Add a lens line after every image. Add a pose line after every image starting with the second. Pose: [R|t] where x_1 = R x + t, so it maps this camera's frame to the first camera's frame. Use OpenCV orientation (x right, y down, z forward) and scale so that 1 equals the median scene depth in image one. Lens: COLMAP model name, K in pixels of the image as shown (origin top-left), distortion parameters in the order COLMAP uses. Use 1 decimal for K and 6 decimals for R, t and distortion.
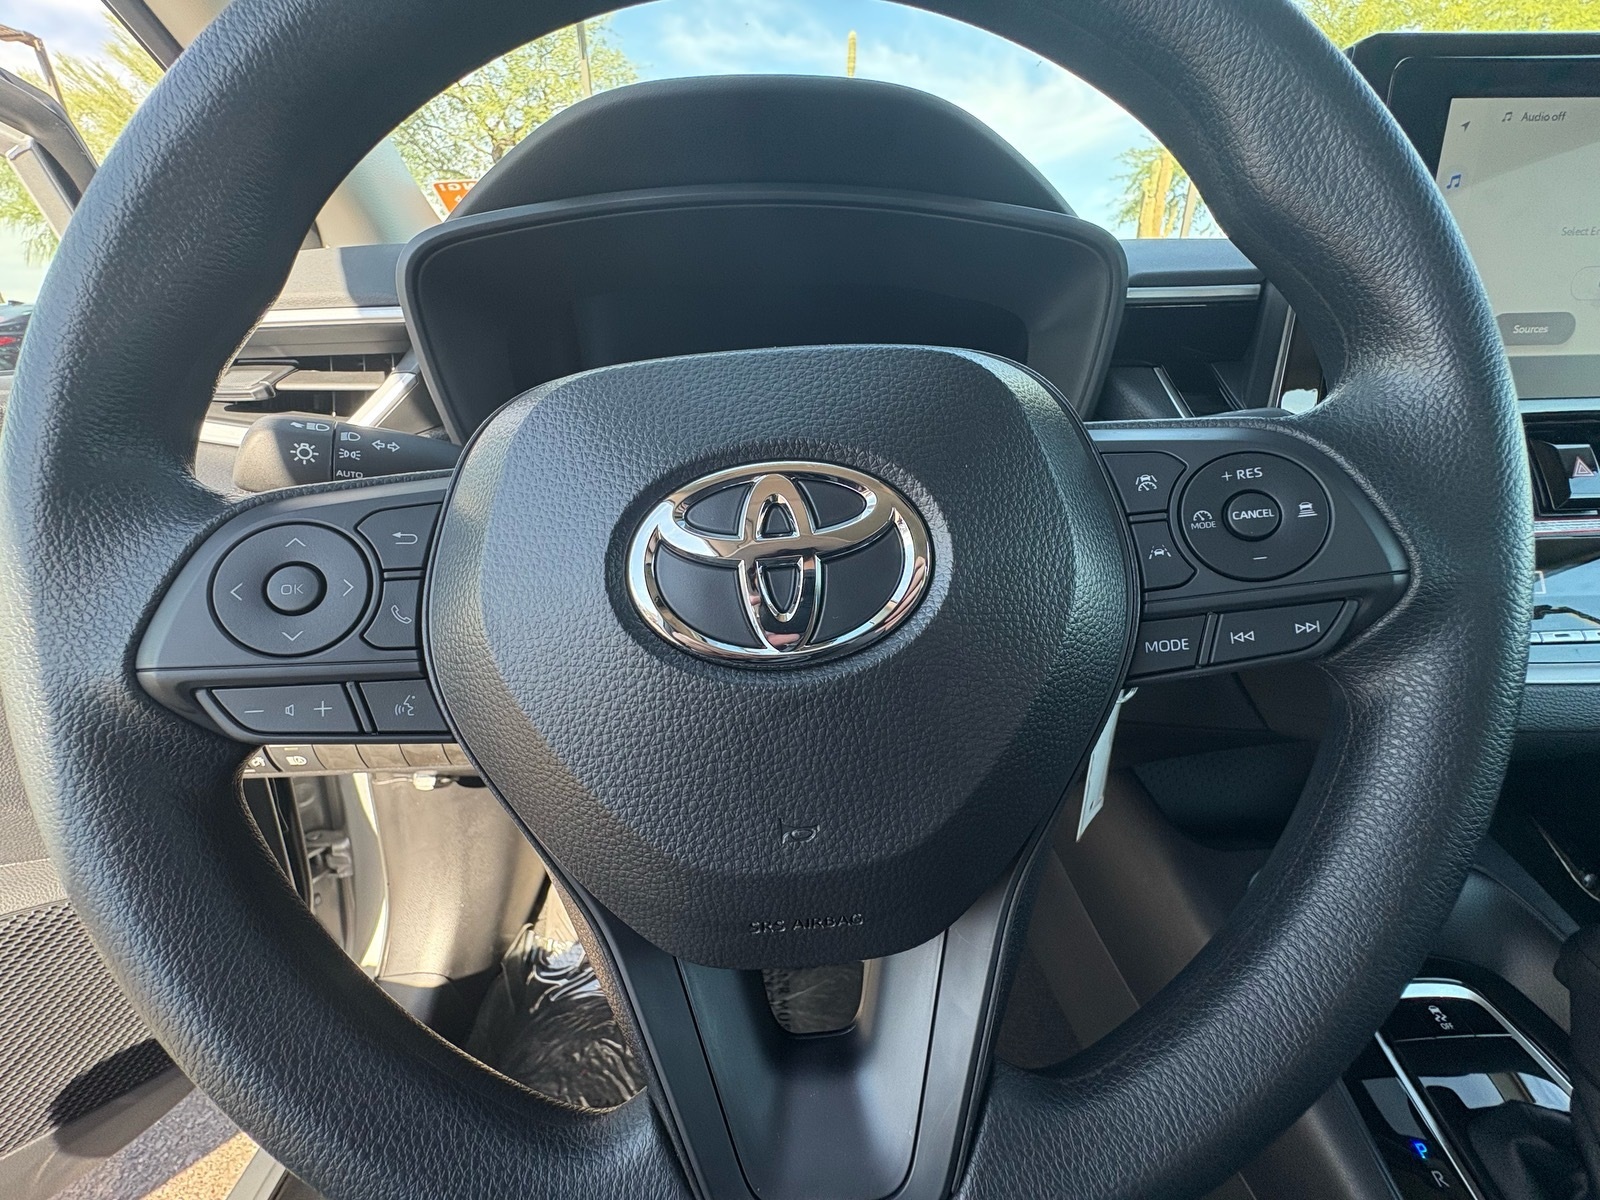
lens RADIAL K [[639.7, 0, 800.0], [0, 639.7, 600.0], [0, 0, 1]] dist [-0.000445, -0.000330]
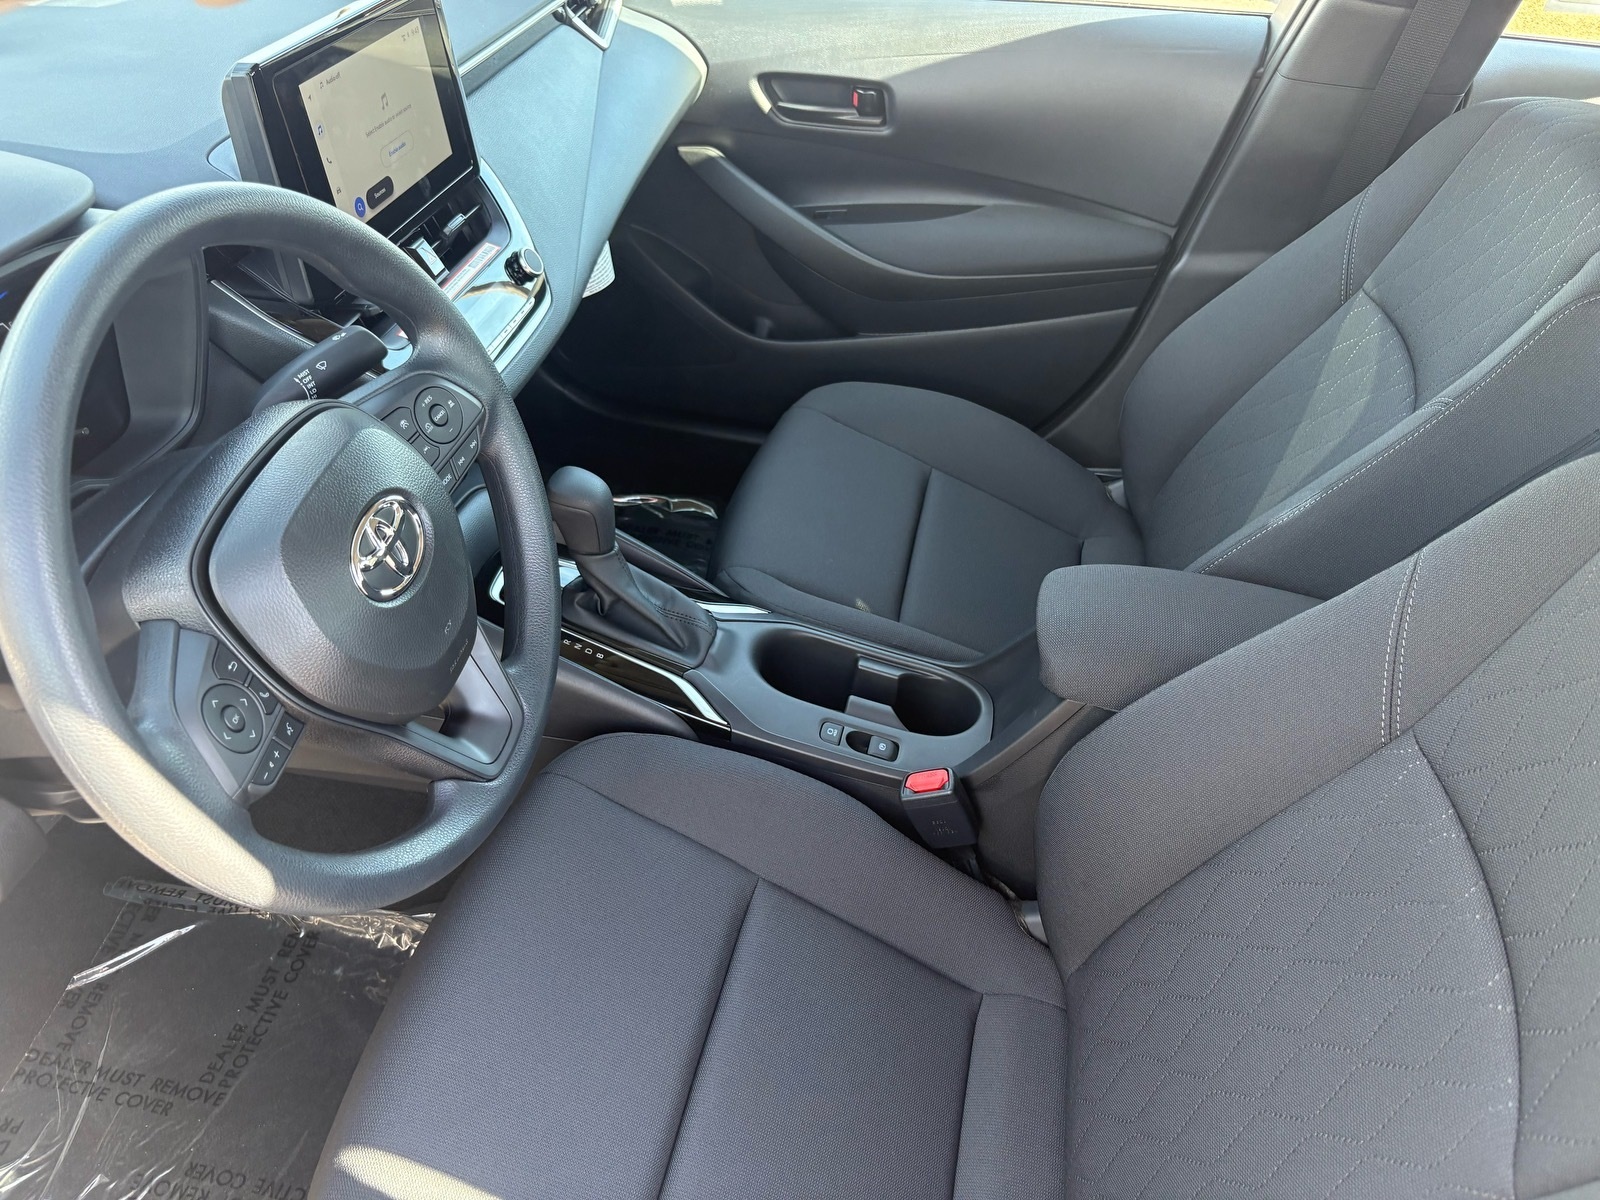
lens RADIAL K [[1220.6, 0, 818.4], [0, 1220.6, 594.2], [0, 0, 1]] dist [0.038882, -0.053697]
pose [[0.193163, -0.608288, 0.769853, -2.786010], [0.325154, 0.779978, 0.534705, -1.521877], [-0.925723, 0.147036, 0.348450, -1.694260]]
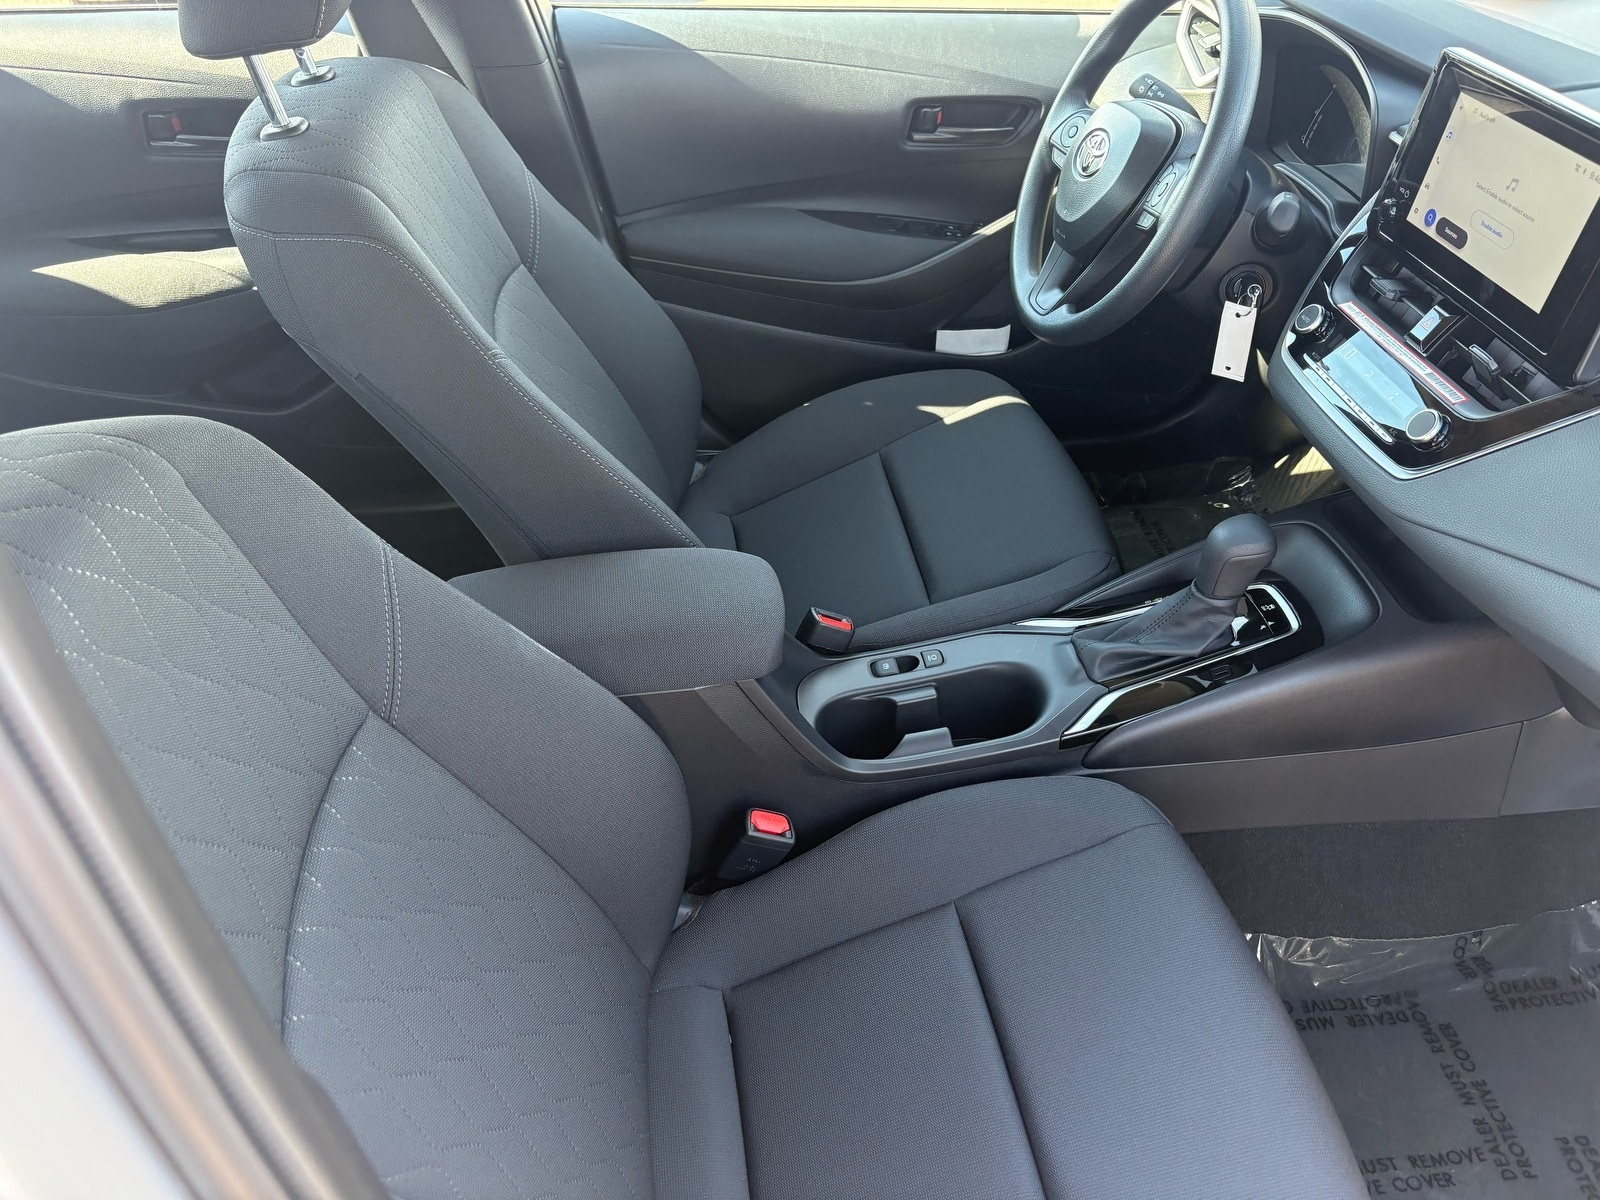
lens RADIAL K [[1221.0, 0, 800.0], [0, 1221.0, 600.0], [0, 0, 1]] dist [0.048229, -0.071577]
pose [[0.155686, 0.617606, -0.770924, 6.953344], [-0.381737, 0.757426, 0.529701, -1.232193], [0.911065, 0.211823, 0.353684, -2.715546]]
